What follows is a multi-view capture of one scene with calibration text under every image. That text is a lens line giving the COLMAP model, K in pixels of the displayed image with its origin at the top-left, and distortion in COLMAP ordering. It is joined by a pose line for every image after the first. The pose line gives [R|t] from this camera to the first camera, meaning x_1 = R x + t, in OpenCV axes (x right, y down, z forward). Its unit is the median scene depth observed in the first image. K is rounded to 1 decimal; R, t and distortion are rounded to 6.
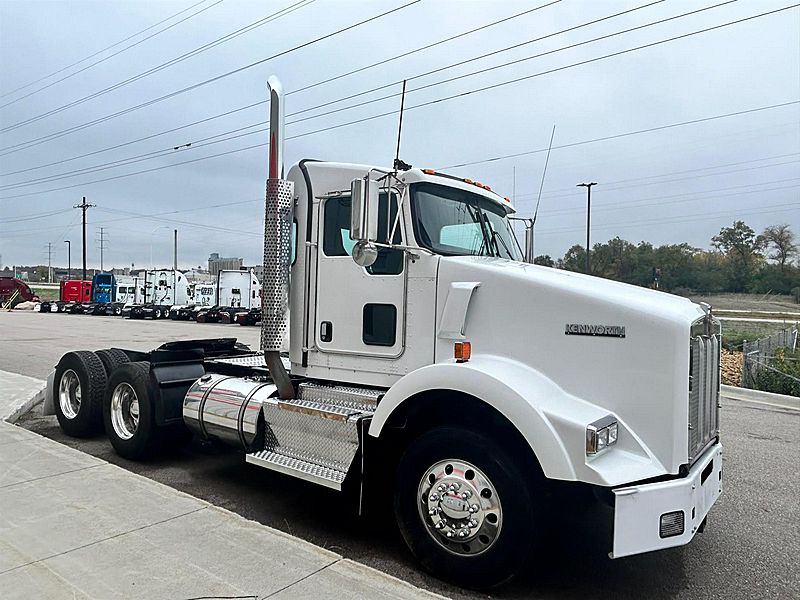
lens RADIAL K [[571.2, 0, 396.5], [0, 571.2, 299.6], [0, 0, 1]] dist [-0.010362, -0.002130]
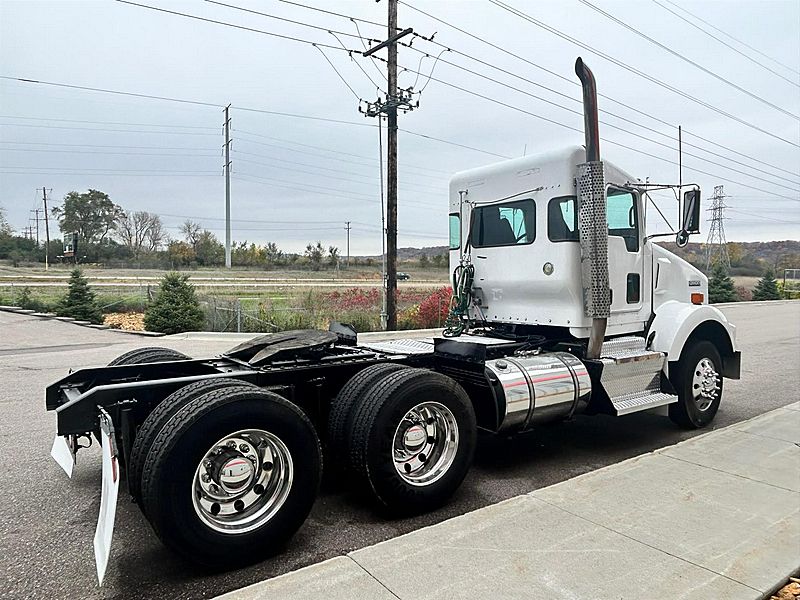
lens RADIAL K [[571.2, 0, 396.9], [0, 571.2, 298.5], [0, 0, 1]] dist [-0.010362, -0.002130]
pose [[0.295976, -0.077427, 0.952052, -0.149401], [0.003252, 0.996785, 0.080054, -0.004301], [-0.955190, -0.020598, 0.295276, 0.111591]]
